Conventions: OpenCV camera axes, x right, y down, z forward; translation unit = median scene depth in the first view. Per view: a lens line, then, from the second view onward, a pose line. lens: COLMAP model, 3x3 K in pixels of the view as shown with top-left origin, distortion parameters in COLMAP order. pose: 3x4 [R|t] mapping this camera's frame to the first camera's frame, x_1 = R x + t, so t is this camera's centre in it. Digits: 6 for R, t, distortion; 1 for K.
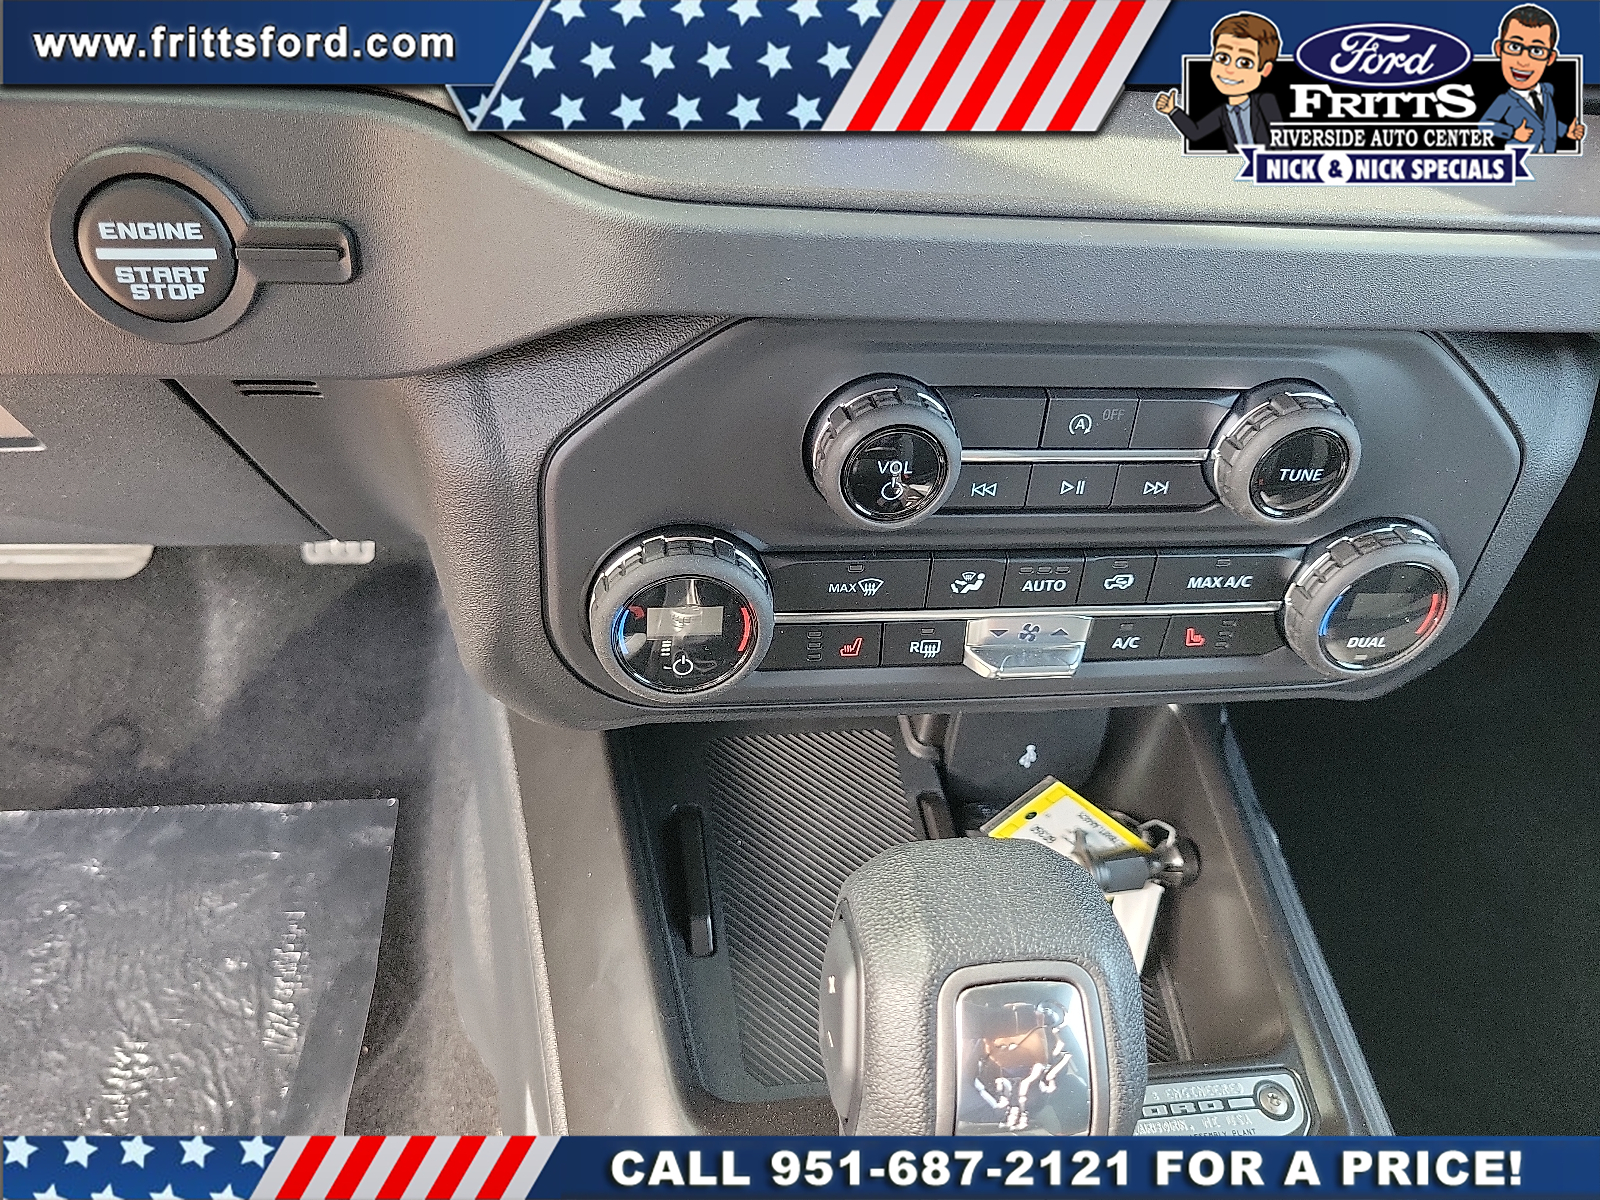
lens RADIAL K [[1210.4, 0, 799.2], [0, 1210.4, 599.4], [0, 0, 1]] dist [-0.000119, -0.004568]
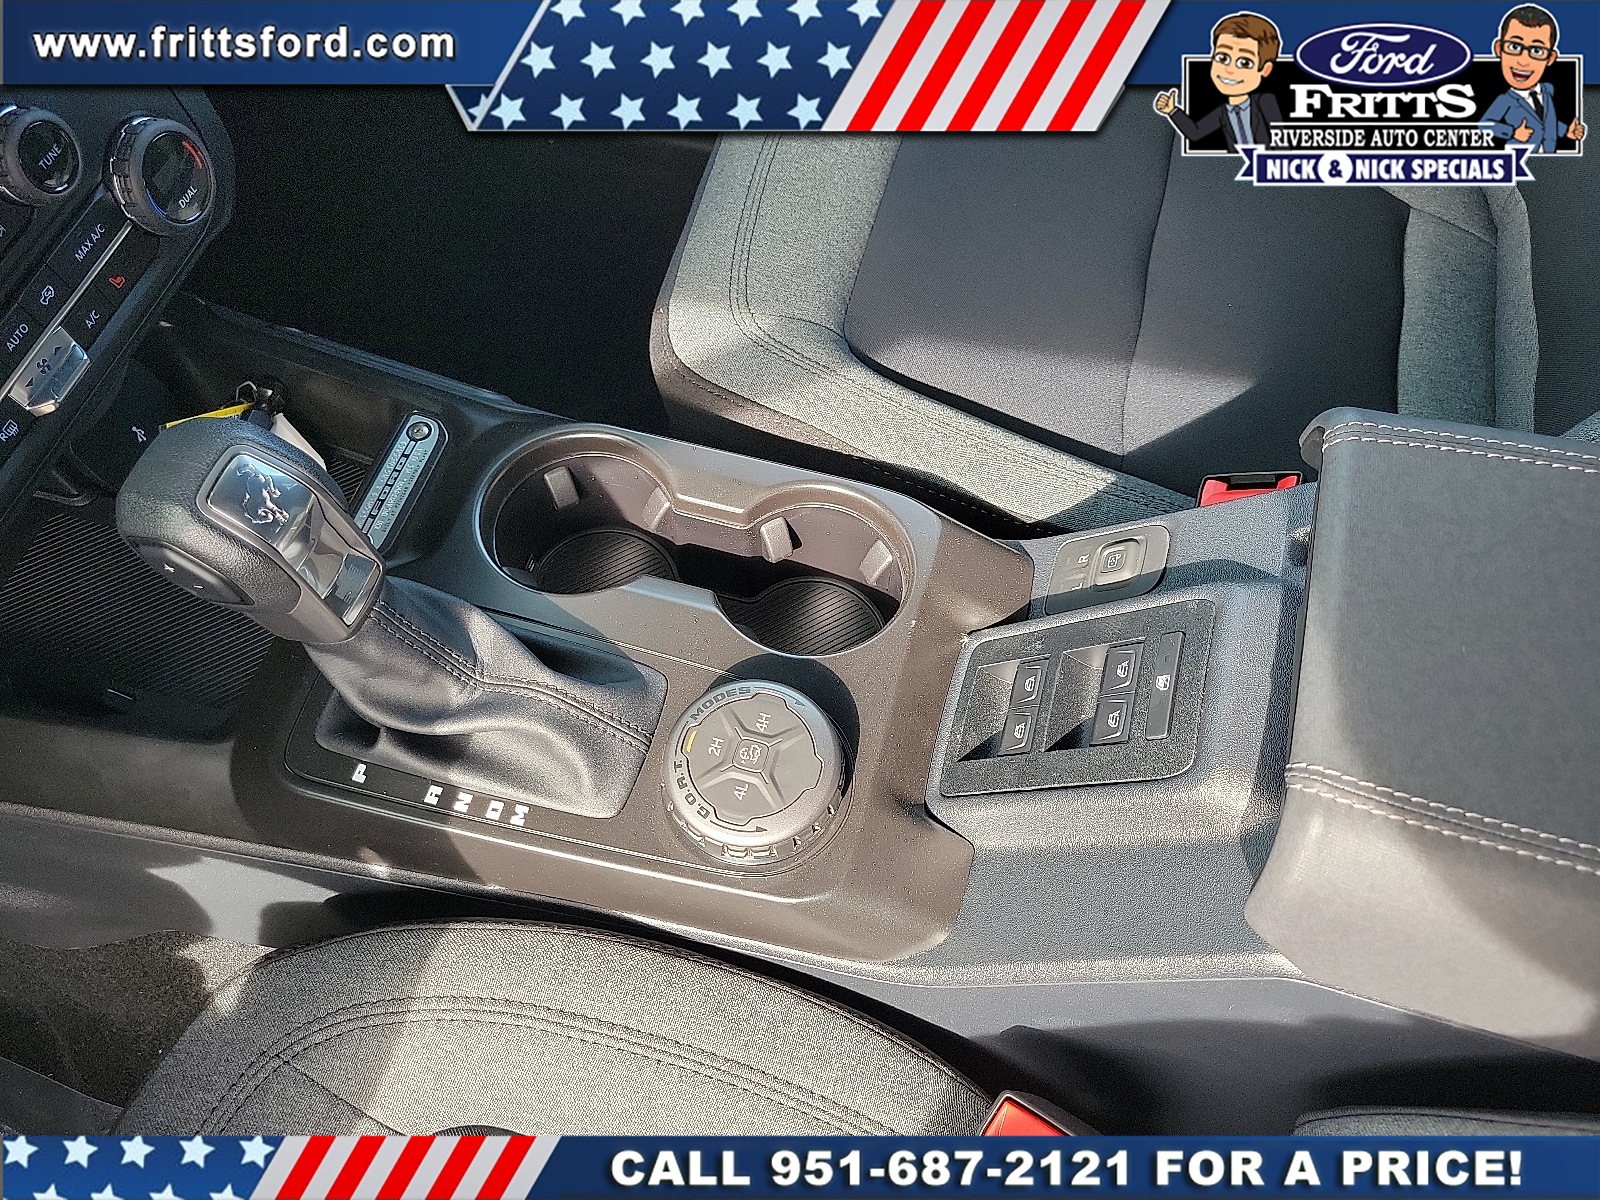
lens RADIAL K [[1210.4, 0, 801.8], [0, 1210.4, 602.8], [0, 0, 1]] dist [-0.000119, -0.004568]
pose [[0.406246, -0.849990, 0.335381, -0.162390], [0.661650, 0.526773, 0.533601, 0.004812], [-0.630225, 0.005132, 0.776395, -0.671869]]
